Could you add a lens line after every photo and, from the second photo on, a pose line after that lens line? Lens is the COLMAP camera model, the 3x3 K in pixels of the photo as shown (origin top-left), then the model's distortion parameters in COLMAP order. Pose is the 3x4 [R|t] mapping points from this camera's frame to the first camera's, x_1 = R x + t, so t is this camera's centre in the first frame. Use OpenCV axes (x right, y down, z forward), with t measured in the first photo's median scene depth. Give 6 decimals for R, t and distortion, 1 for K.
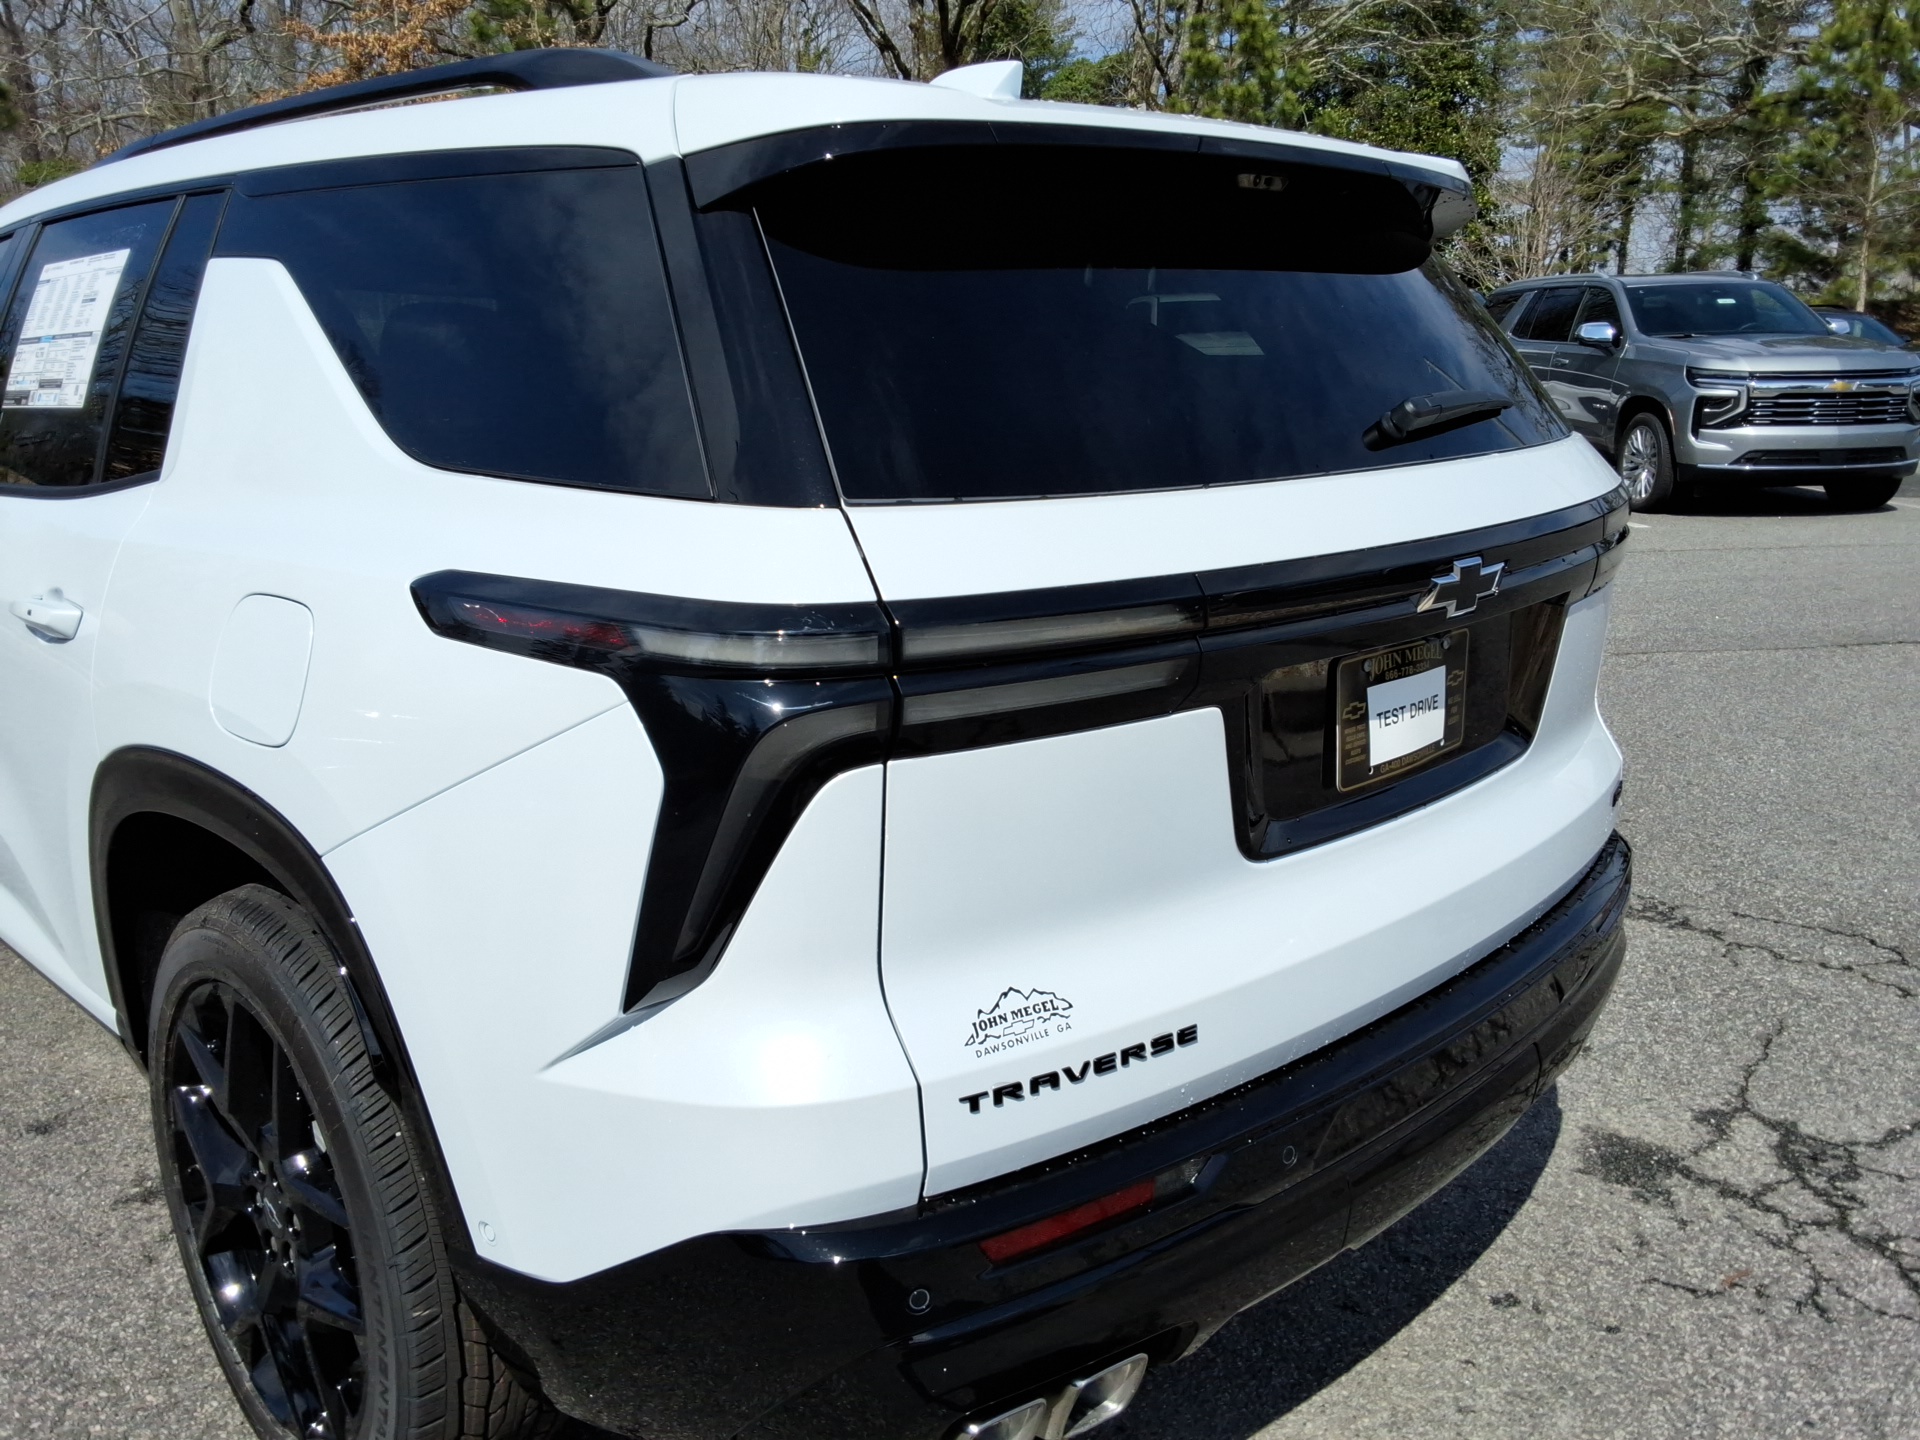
lens RADIAL K [[1537.8, 0, 969.5], [0, 1537.8, 702.3], [0, 0, 1]] dist [0.111782, -0.175809]
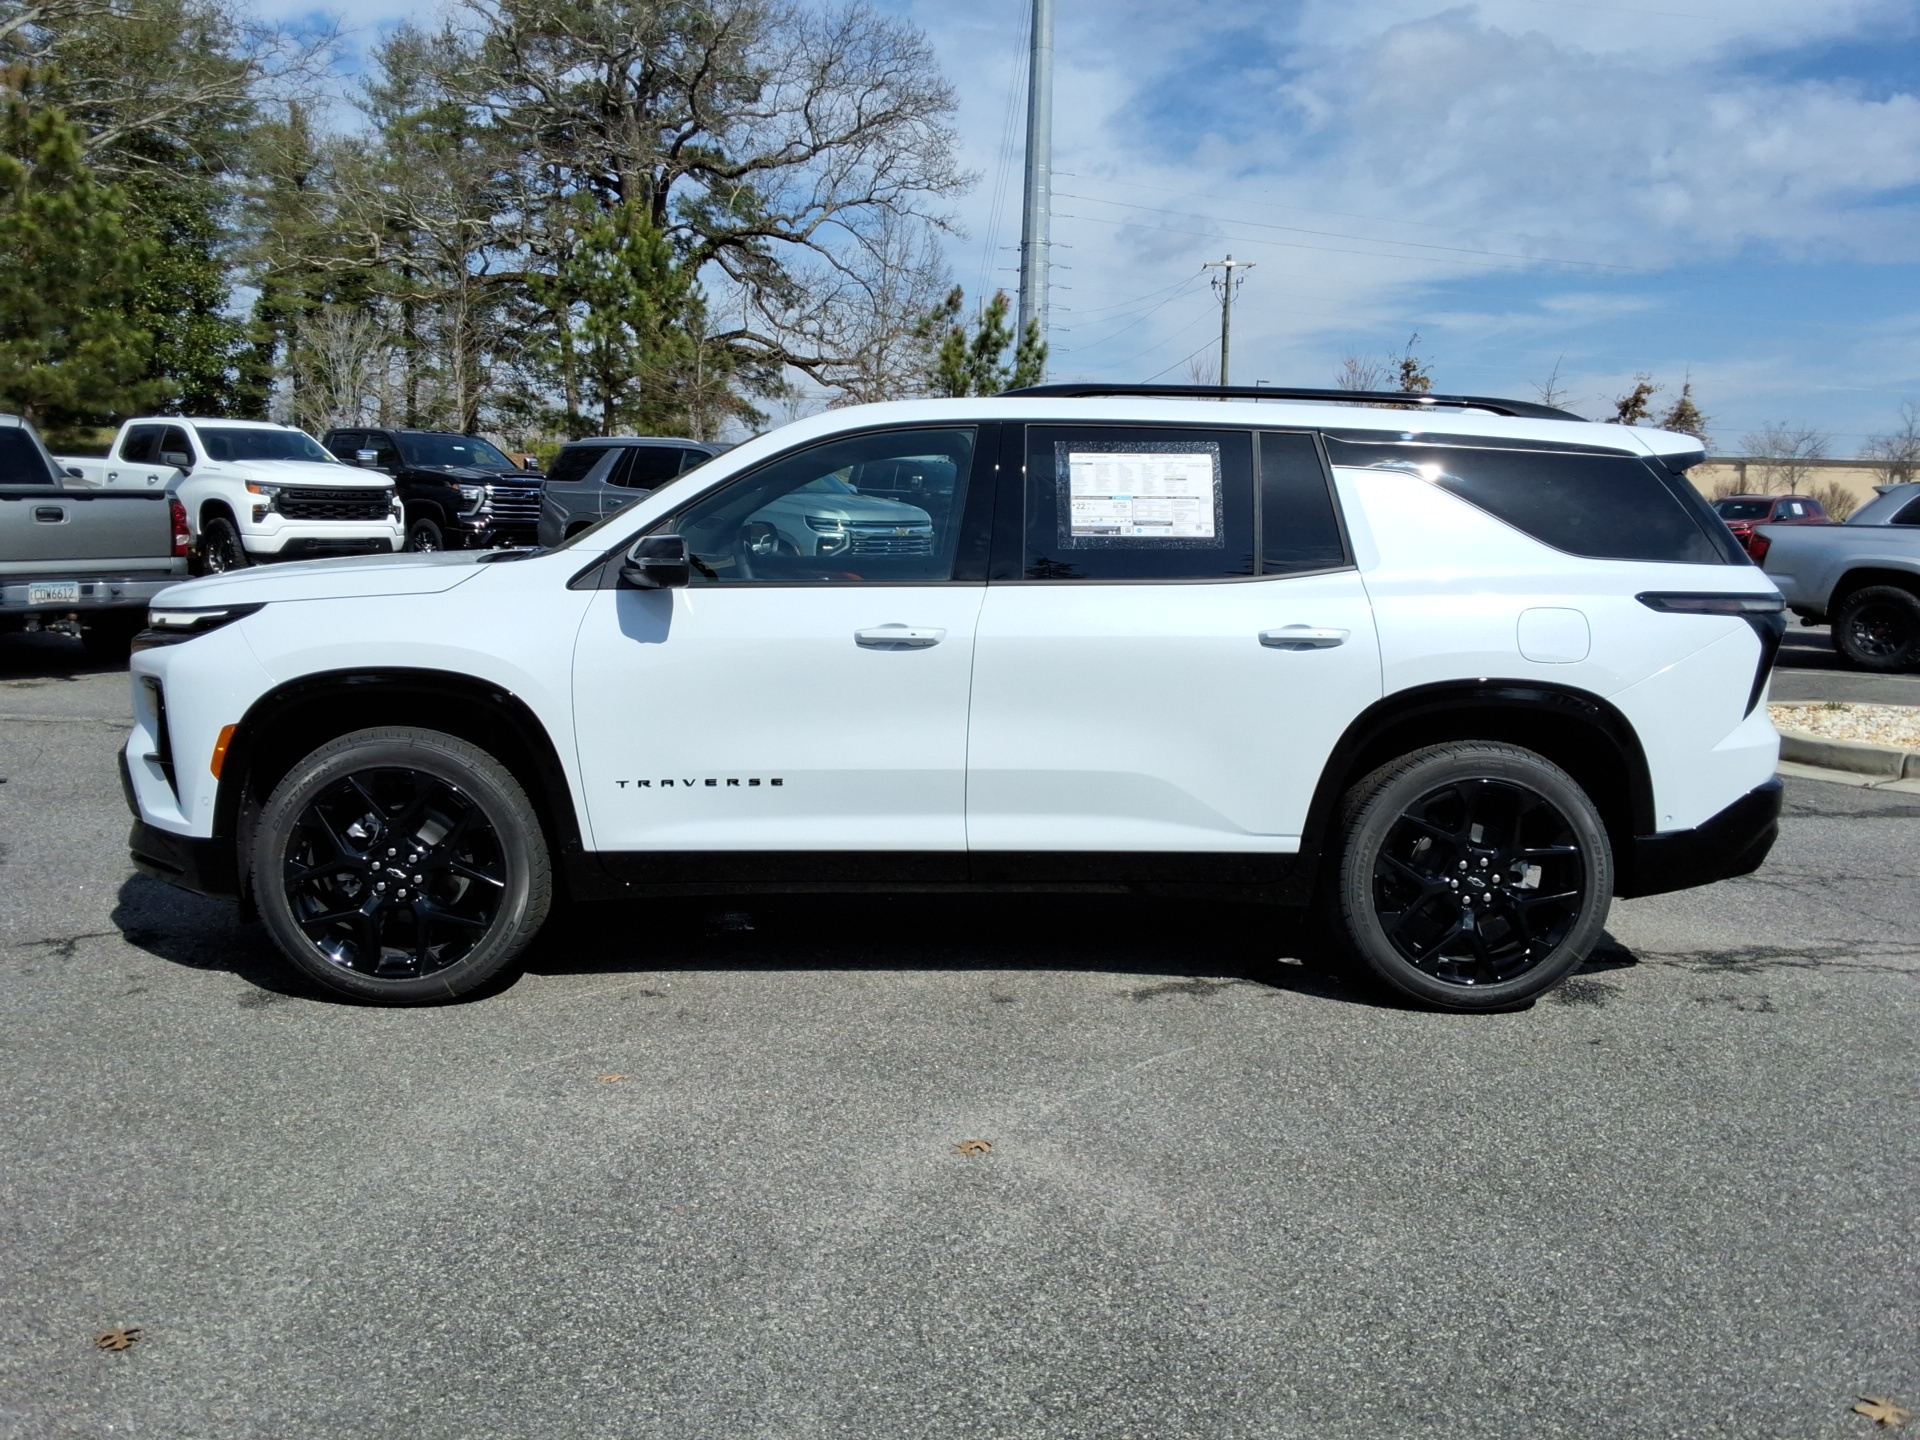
lens RADIAL K [[1537.8, 0, 969.1], [0, 1537.8, 704.2], [0, 0, 1]] dist [0.111782, -0.175809]
pose [[0.689361, -0.067743, 0.721243, -1.968070], [0.127655, 0.991398, -0.028895, 0.028000], [-0.713081, 0.111990, 0.692079, -0.060674]]
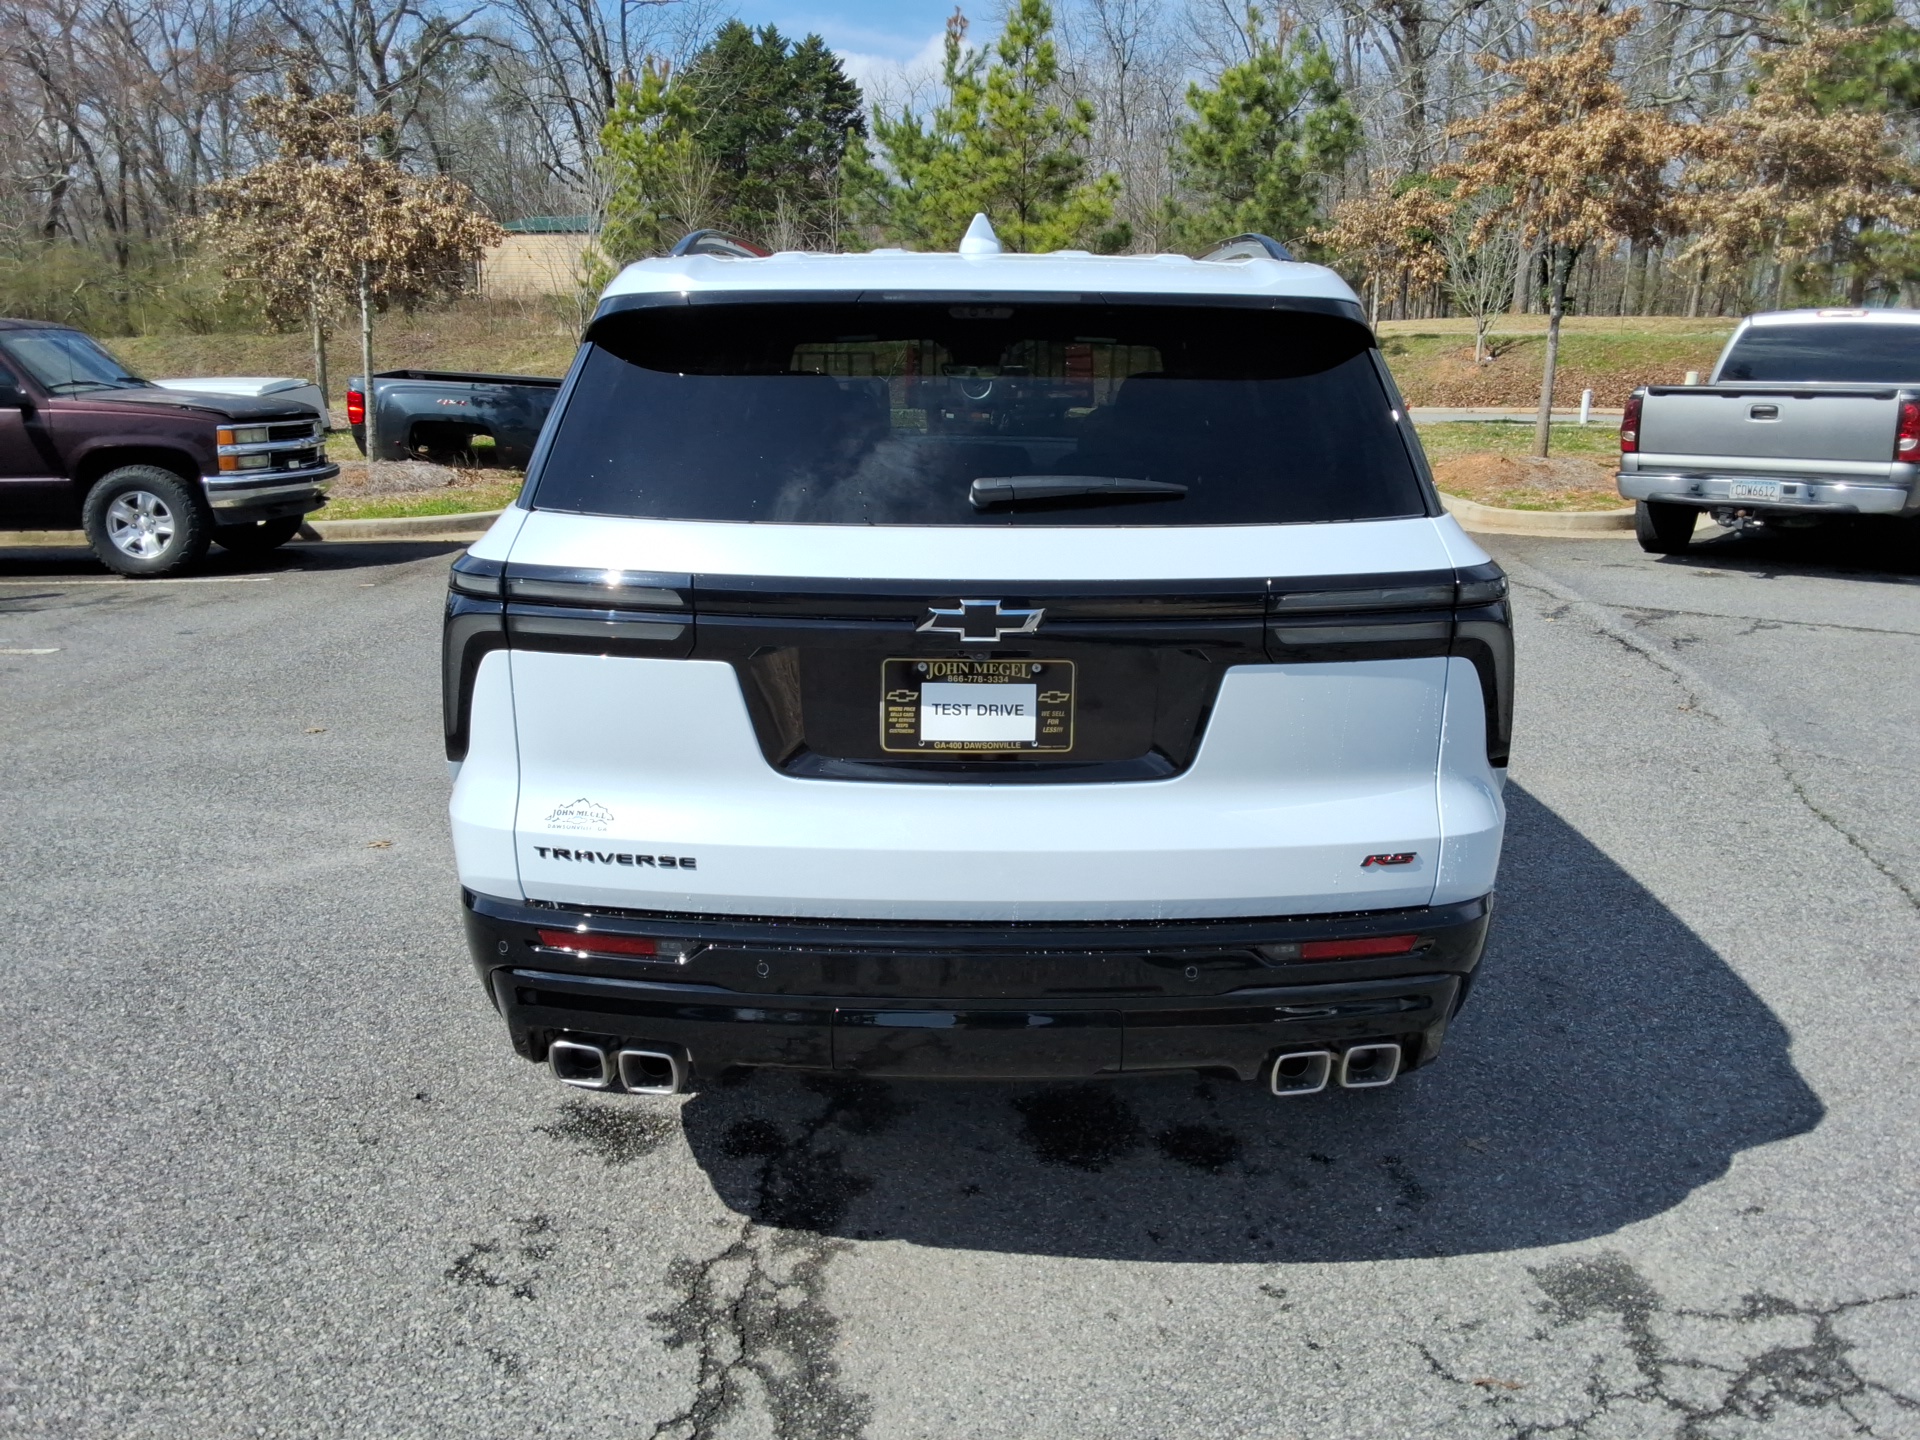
lens RADIAL K [[1537.8, 0, 981.1], [0, 1537.8, 700.4], [0, 0, 1]] dist [0.111782, -0.175809]
pose [[0.702645, 0.175099, -0.689660, 0.838122], [-0.173659, 0.982139, 0.072427, -0.069097], [0.690024, 0.068875, 0.720502, 0.029847]]
